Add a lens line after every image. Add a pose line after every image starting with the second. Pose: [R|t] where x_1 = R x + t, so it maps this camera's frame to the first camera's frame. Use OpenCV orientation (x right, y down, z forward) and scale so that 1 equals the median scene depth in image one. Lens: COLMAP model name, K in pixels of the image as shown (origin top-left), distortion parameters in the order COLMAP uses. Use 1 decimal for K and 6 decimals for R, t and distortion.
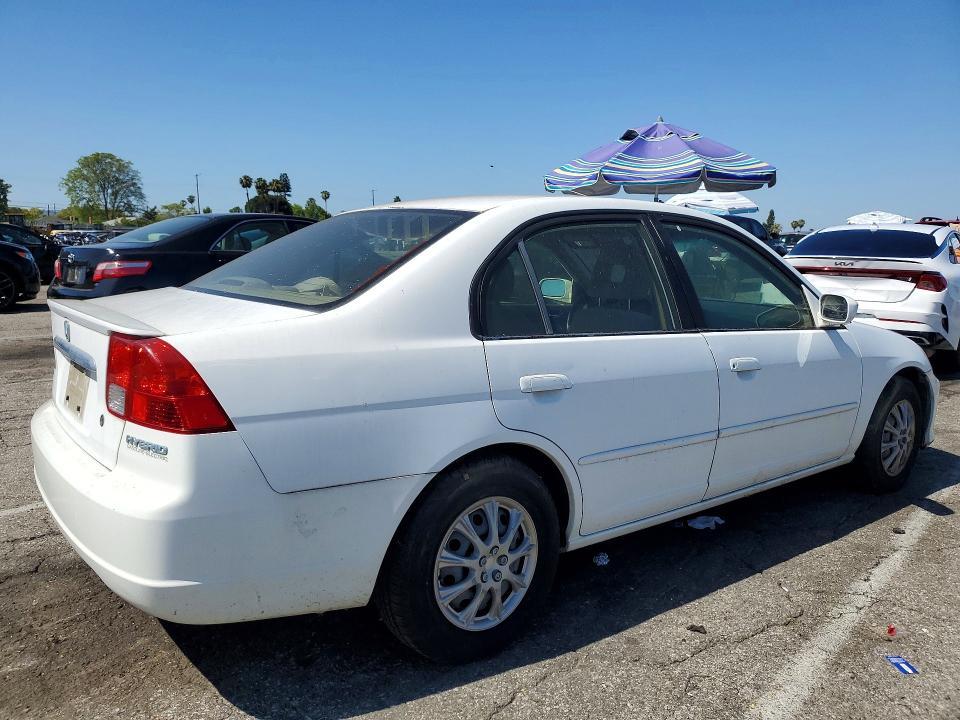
lens RADIAL K [[734.4, 0, 480.0], [0, 734.4, 360.0], [0, 0, 1]] dist [-0.010333, -0.005254]
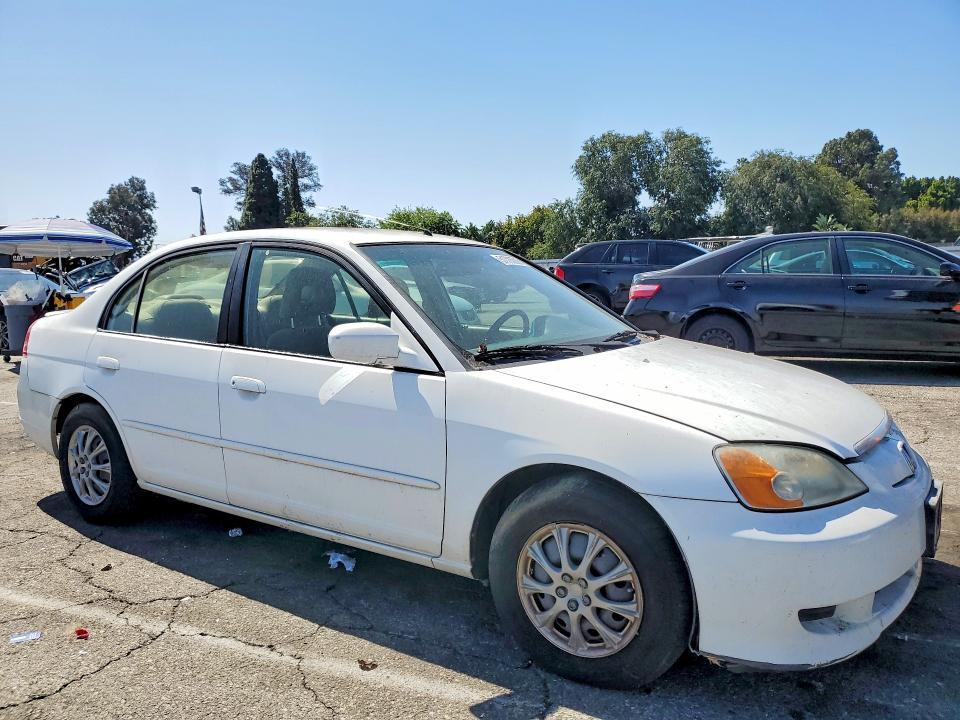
lens RADIAL K [[734.4, 0, 480.0], [0, 734.4, 360.0], [0, 0, 1]] dist [-0.010333, -0.005254]
pose [[0.345095, 0.098886, -0.933344, 1.450179], [-0.121740, 0.990750, 0.059955, -0.130849], [0.930639, 0.092935, 0.353942, 0.960986]]
